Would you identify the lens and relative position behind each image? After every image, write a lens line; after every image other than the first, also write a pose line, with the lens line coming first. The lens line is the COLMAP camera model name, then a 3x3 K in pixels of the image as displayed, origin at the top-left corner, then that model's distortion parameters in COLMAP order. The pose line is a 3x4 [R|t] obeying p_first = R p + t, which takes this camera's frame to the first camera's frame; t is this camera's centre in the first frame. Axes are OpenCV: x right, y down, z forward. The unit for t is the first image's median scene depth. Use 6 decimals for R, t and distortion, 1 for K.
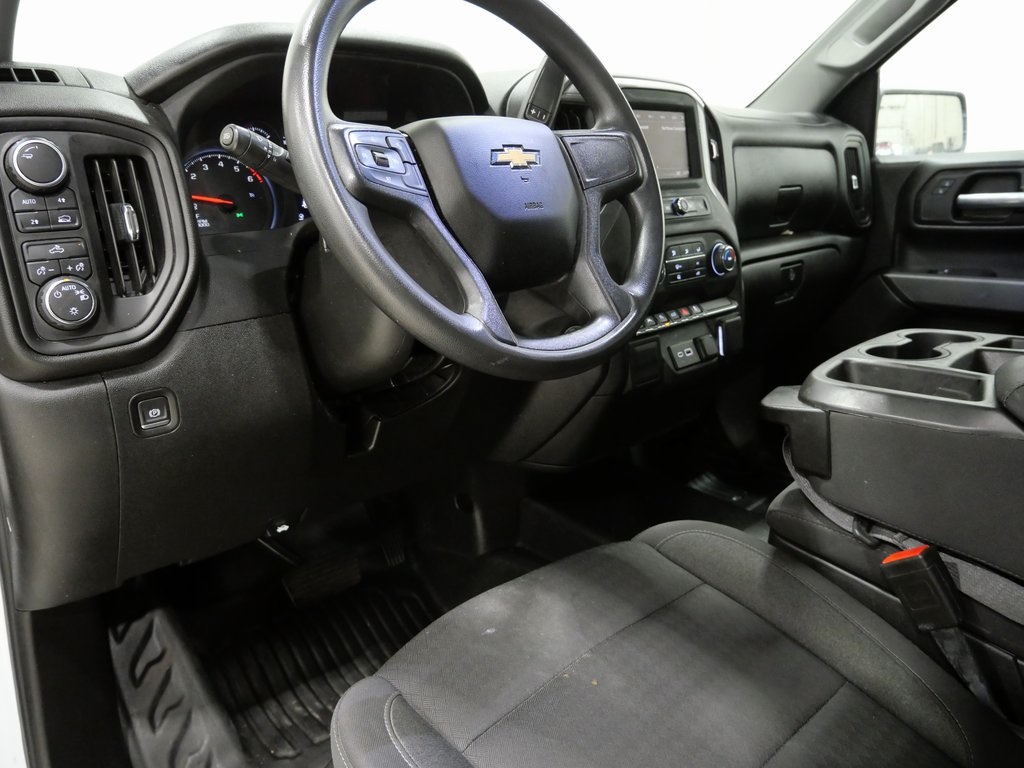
lens RADIAL K [[744.2, 0, 518.2], [0, 744.2, 382.2], [0, 0, 1]] dist [-0.034568, 0.012471]
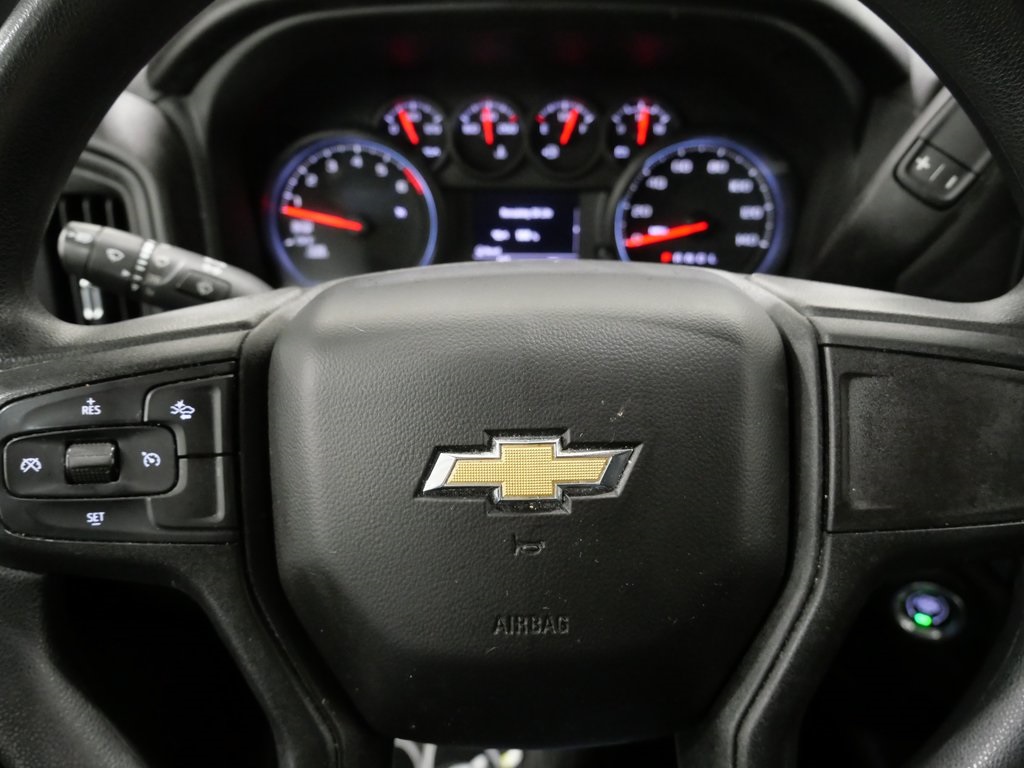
lens RADIAL K [[744.2, 0, 521.5], [0, 744.2, 381.3], [0, 0, 1]] dist [-0.034568, 0.012471]
pose [[0.709599, 0.376749, -0.595423, 0.193521], [-0.207719, 0.919343, 0.334157, -0.482038], [0.673292, -0.113437, 0.730623, 0.808227]]
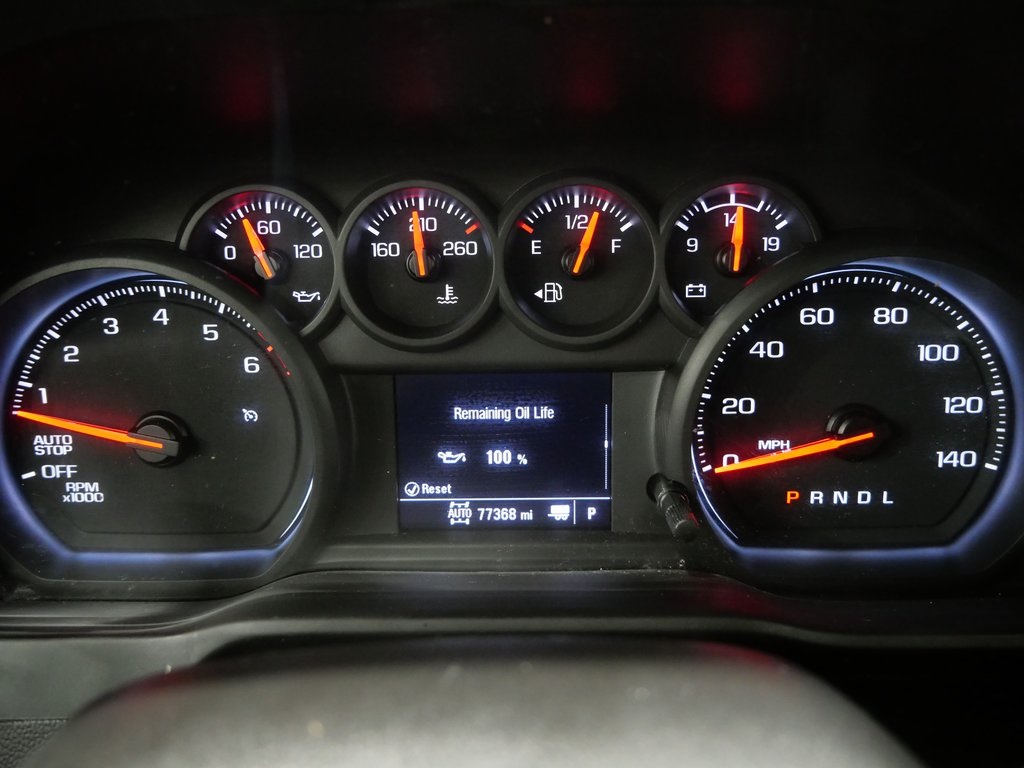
lens RADIAL K [[888.6, 0, 538.9], [0, 888.6, 382.6], [0, 0, 1]] dist [-0.031873, 0.009378]
pose [[0.707159, 0.248179, -0.662067, -0.044466], [-0.193146, 0.968565, 0.156770, -0.474538], [0.680162, 0.017014, 0.732864, 1.105972]]
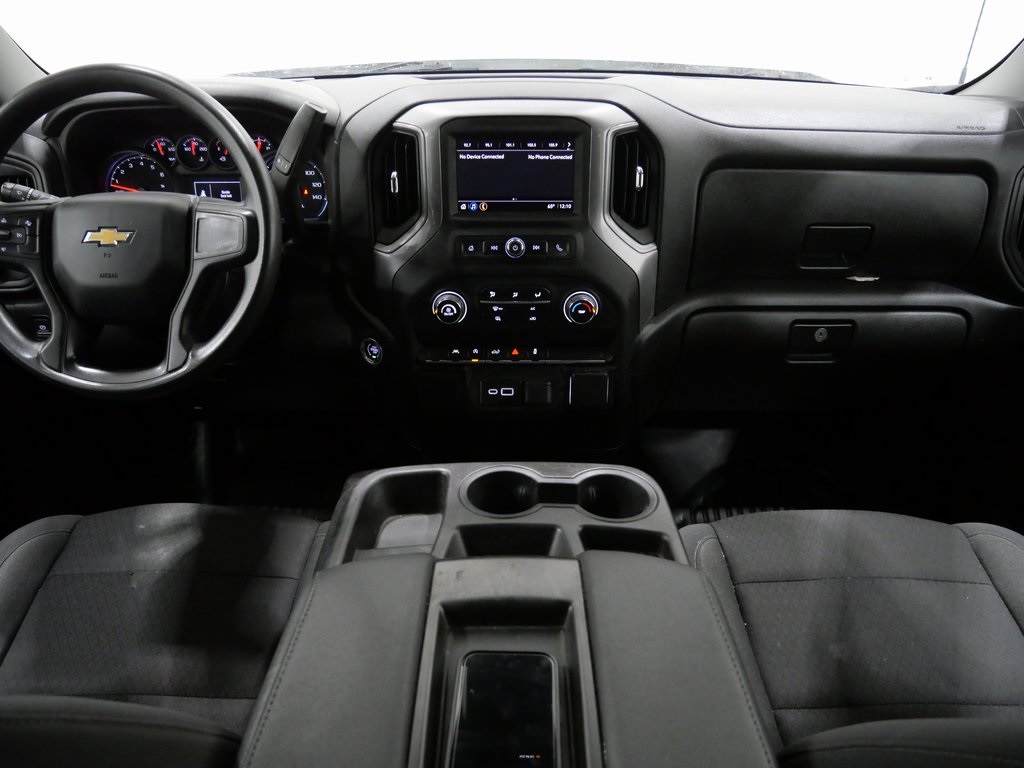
lens RADIAL K [[744.2, 0, 521.2], [0, 744.2, 384.2], [0, 0, 1]] dist [-0.034568, 0.012471]
pose [[0.712958, 0.368005, -0.596878, 1.519882], [-0.207863, 0.923874, 0.321326, -0.681348], [0.669690, -0.105023, 0.735177, 0.520427]]
